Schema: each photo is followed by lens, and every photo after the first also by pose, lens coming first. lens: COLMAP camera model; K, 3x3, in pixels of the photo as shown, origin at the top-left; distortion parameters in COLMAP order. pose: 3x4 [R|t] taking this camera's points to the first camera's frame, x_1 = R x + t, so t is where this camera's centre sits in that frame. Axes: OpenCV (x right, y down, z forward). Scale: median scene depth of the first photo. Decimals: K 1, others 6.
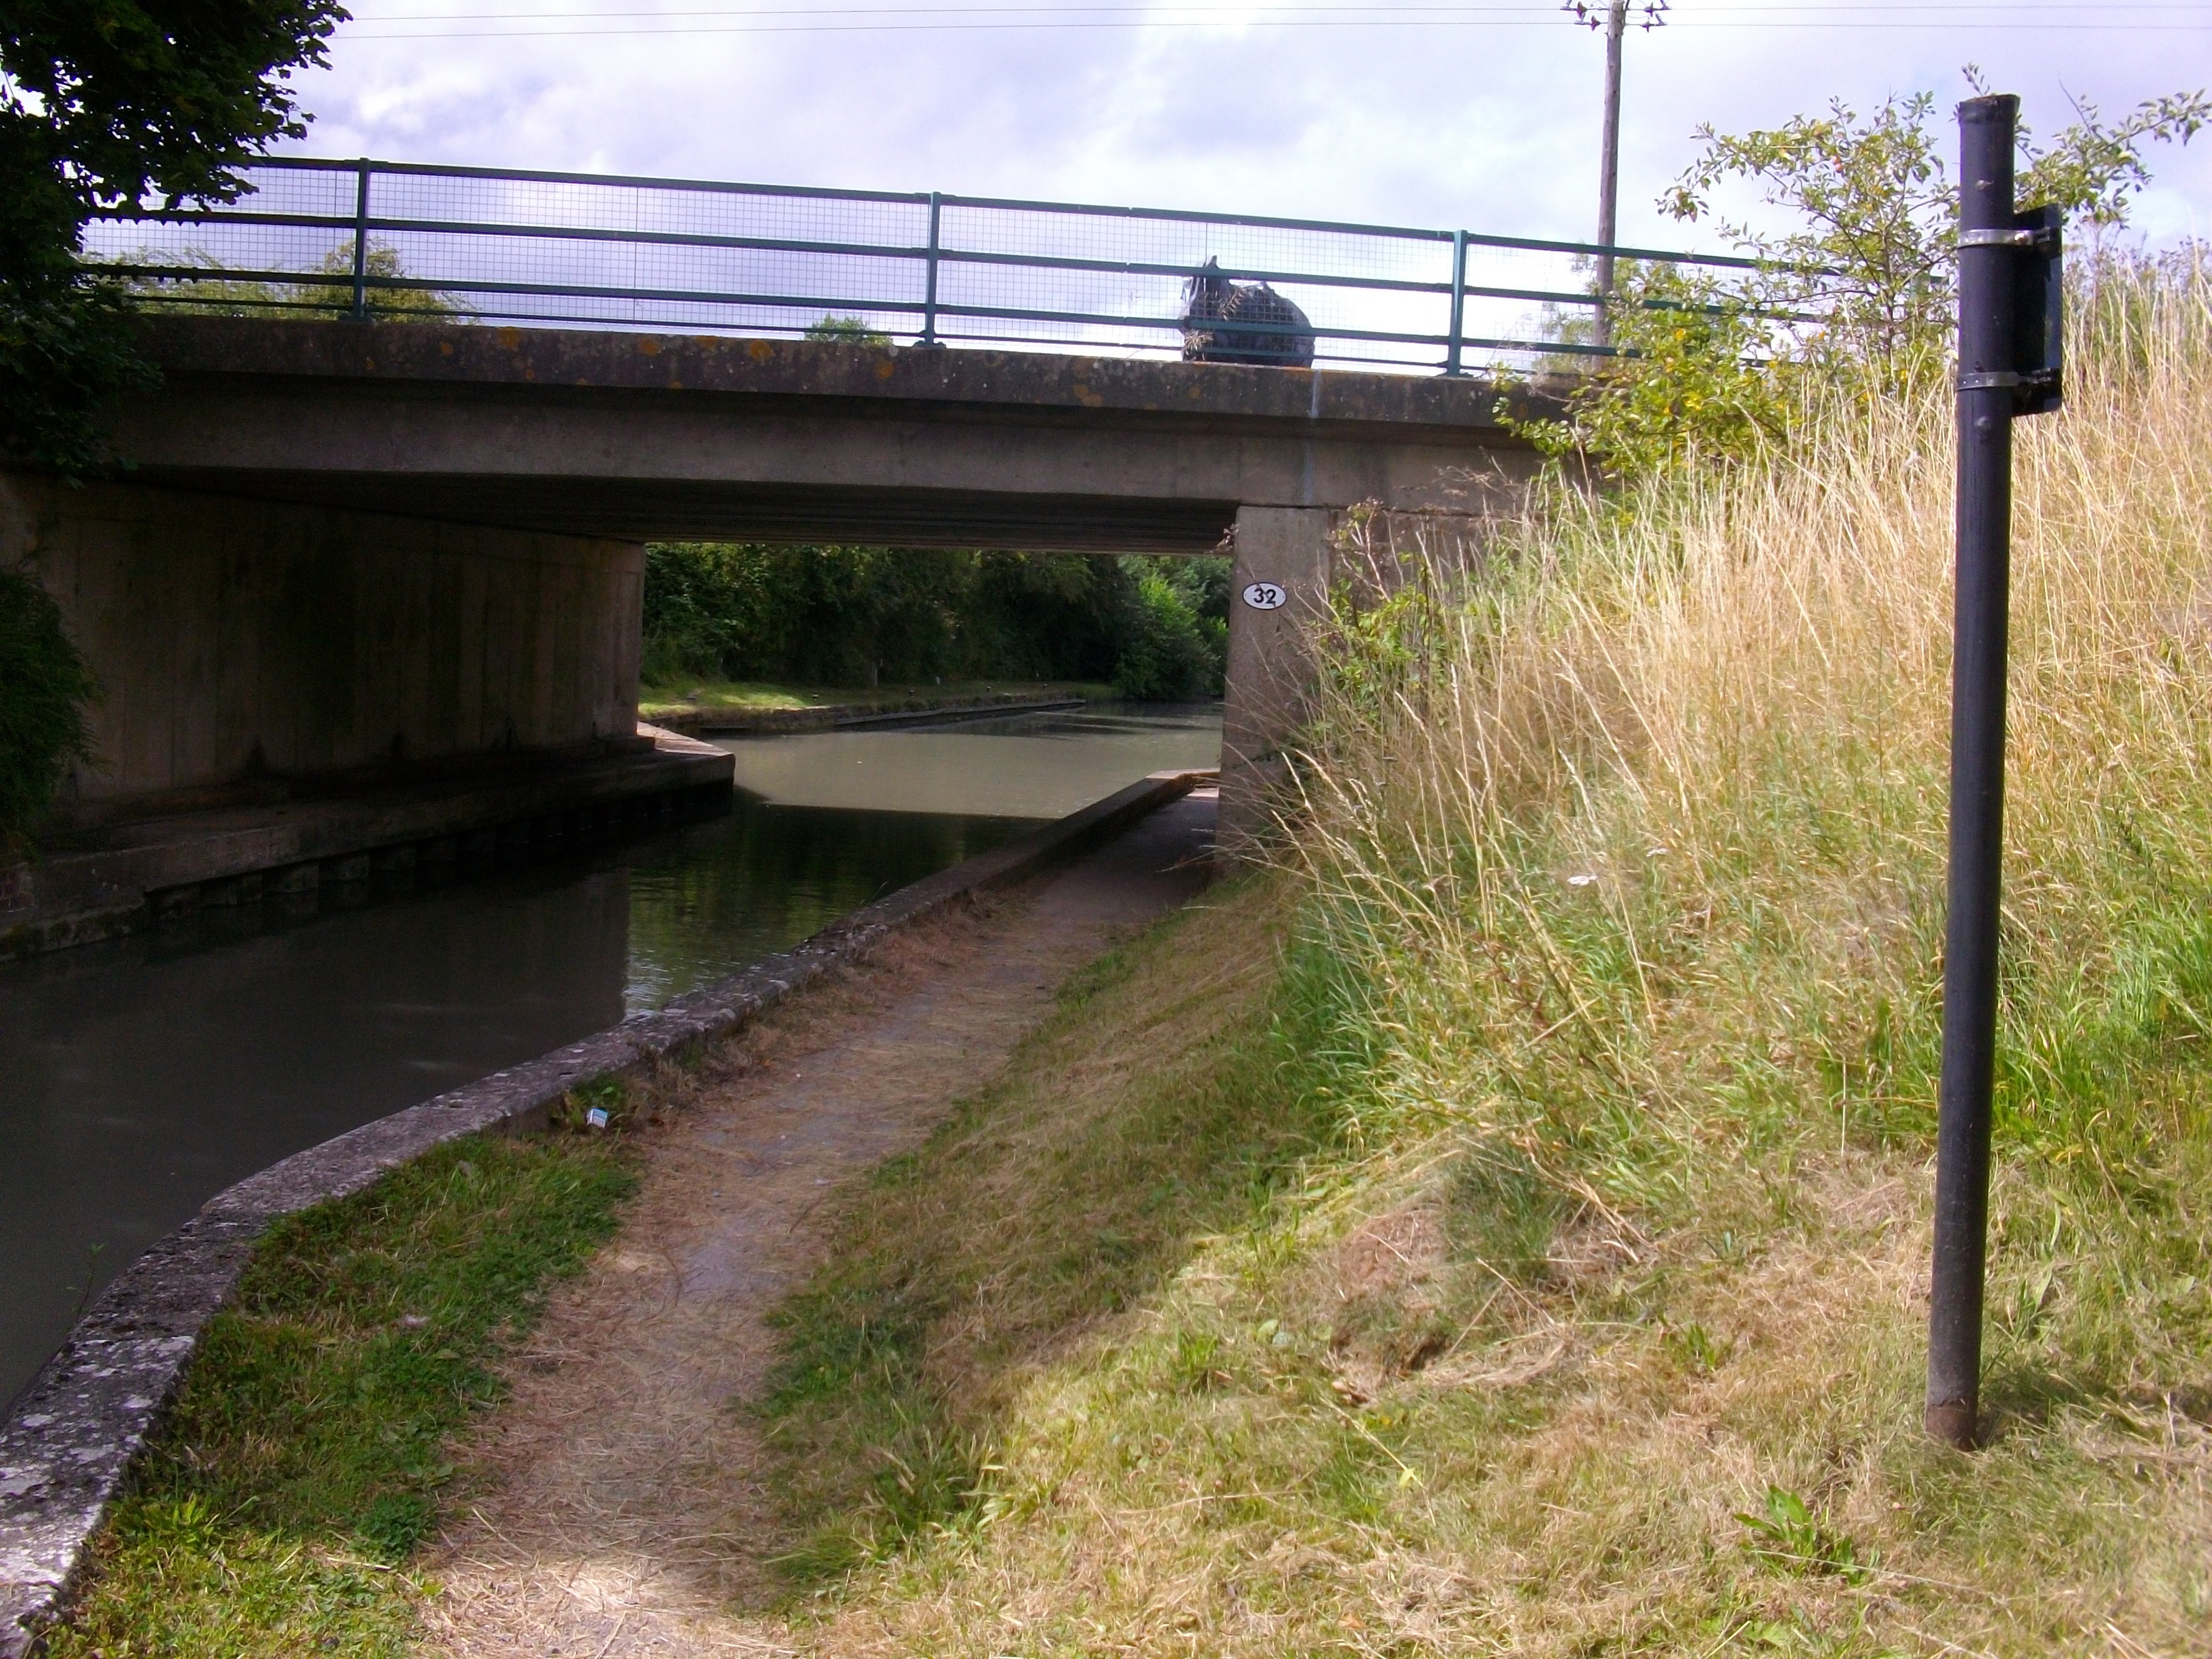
lens RADIAL K [[2111.6, 0, 1121.5], [0, 2111.6, 822.9], [0, 0, 1]] dist [-0.160545, 0.135433]
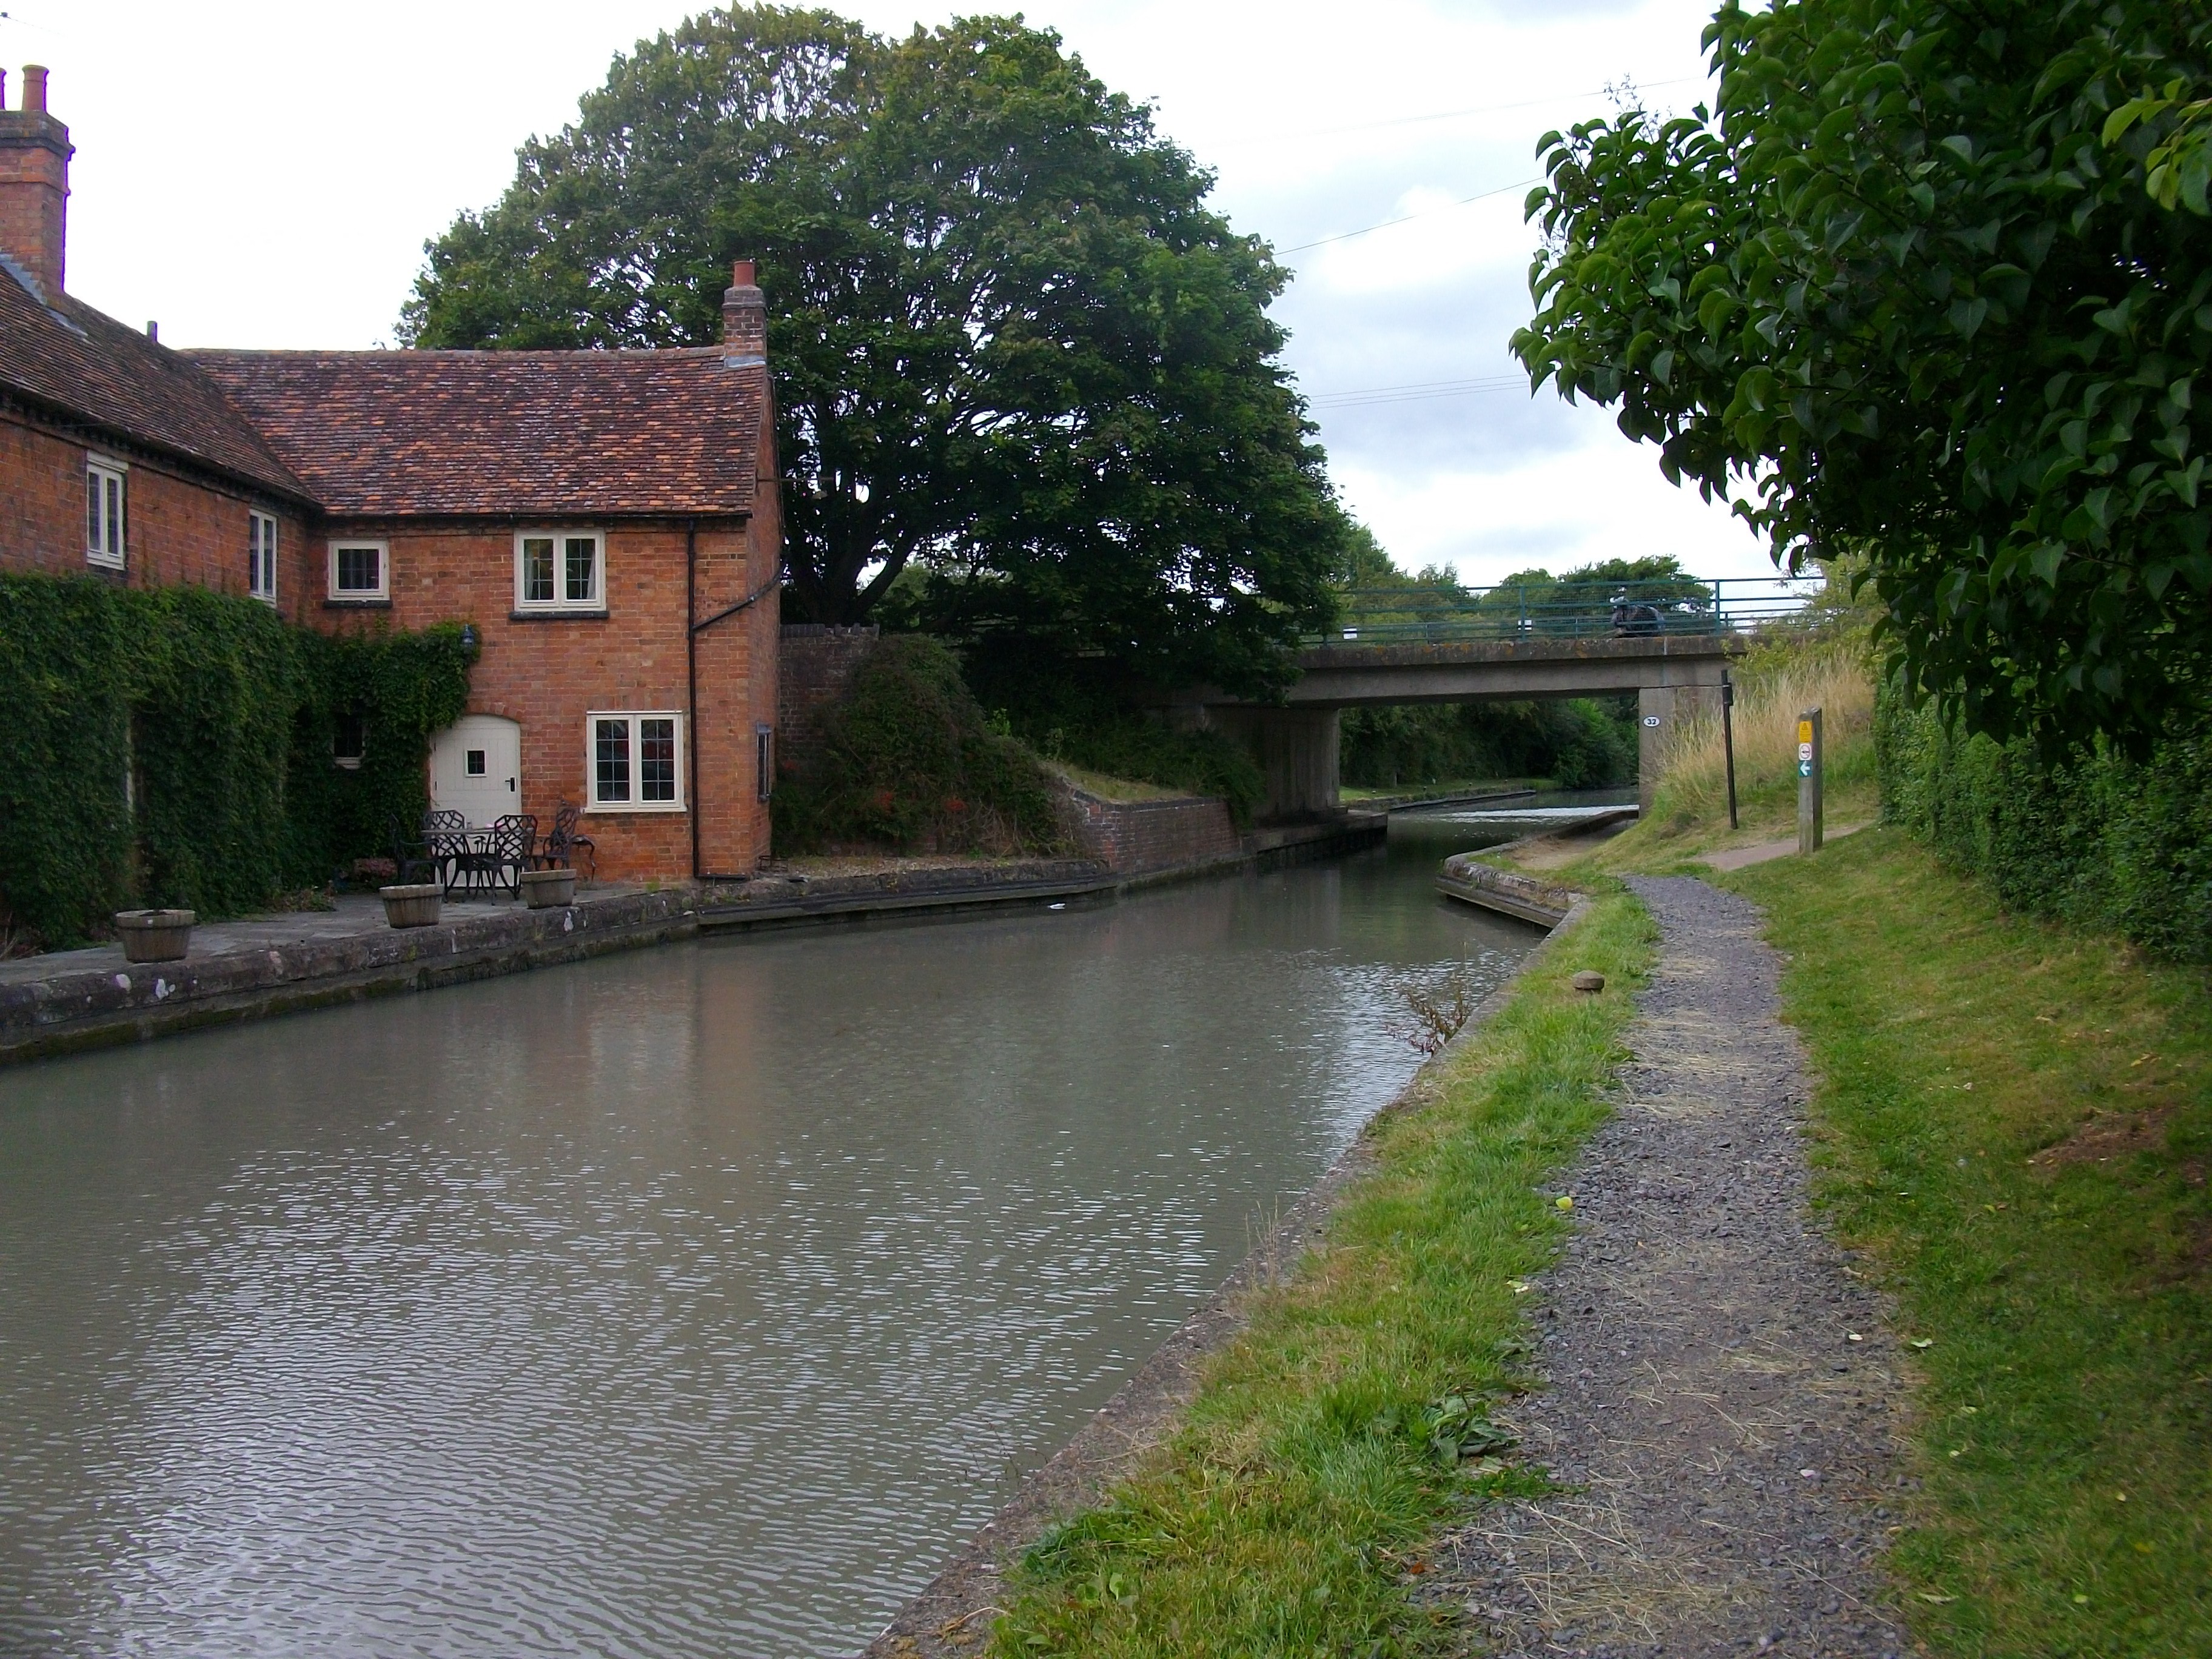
lens RADIAL K [[2111.6, 0, 1121.5], [0, 2111.6, 822.9], [0, 0, 1]] dist [-0.160545, 0.135433]
pose [[0.979303, -0.056798, -0.194268, -0.022984], [0.045815, 0.997112, -0.060573, 0.041375], [0.197148, 0.050419, 0.979077, -0.478536]]
